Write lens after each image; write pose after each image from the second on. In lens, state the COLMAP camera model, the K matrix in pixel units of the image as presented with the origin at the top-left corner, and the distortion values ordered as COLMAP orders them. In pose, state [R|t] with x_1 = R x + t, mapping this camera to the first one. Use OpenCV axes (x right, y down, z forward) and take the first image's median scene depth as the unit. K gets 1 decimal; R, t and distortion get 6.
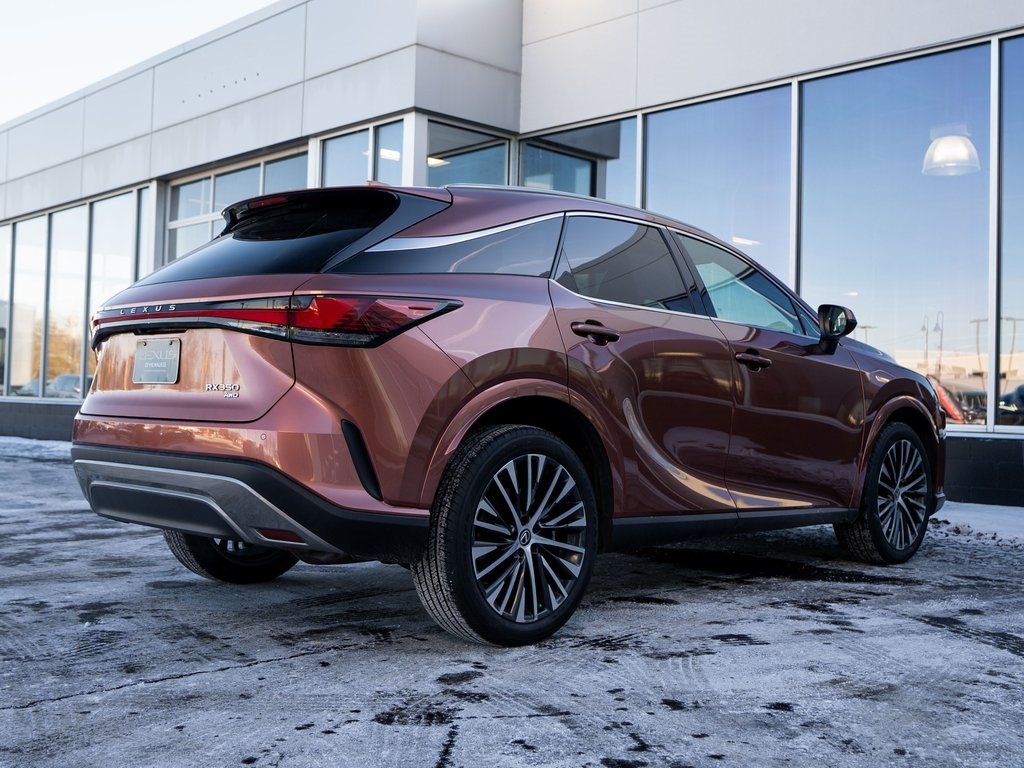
lens RADIAL K [[1137.8, 0, 511.3], [0, 1137.8, 374.0], [0, 0, 1]] dist [-0.023268, 0.000000]
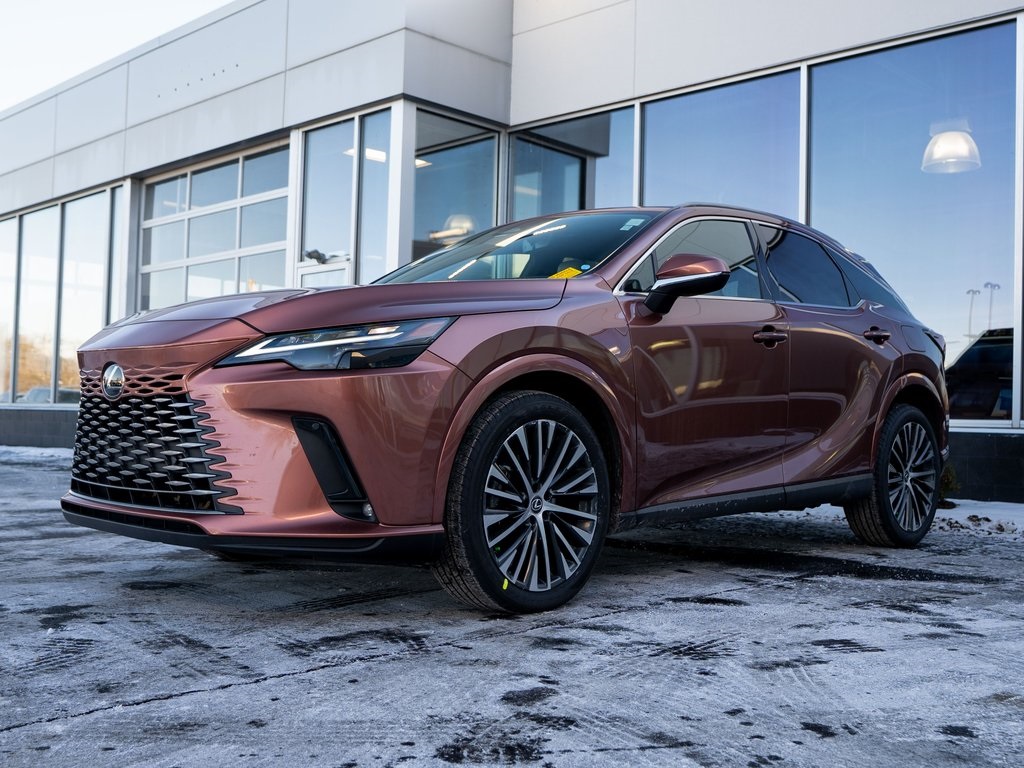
lens RADIAL K [[1100.2, 0, 513.4], [0, 1100.2, 393.6], [0, 0, 1]] dist [-0.028984, 0.000000]
pose [[0.999391, 0.002807, 0.034779, -0.054118], [-0.002872, 0.999994, 0.001842, 0.037300], [-0.034773, -0.001941, 0.999393, 0.158667]]
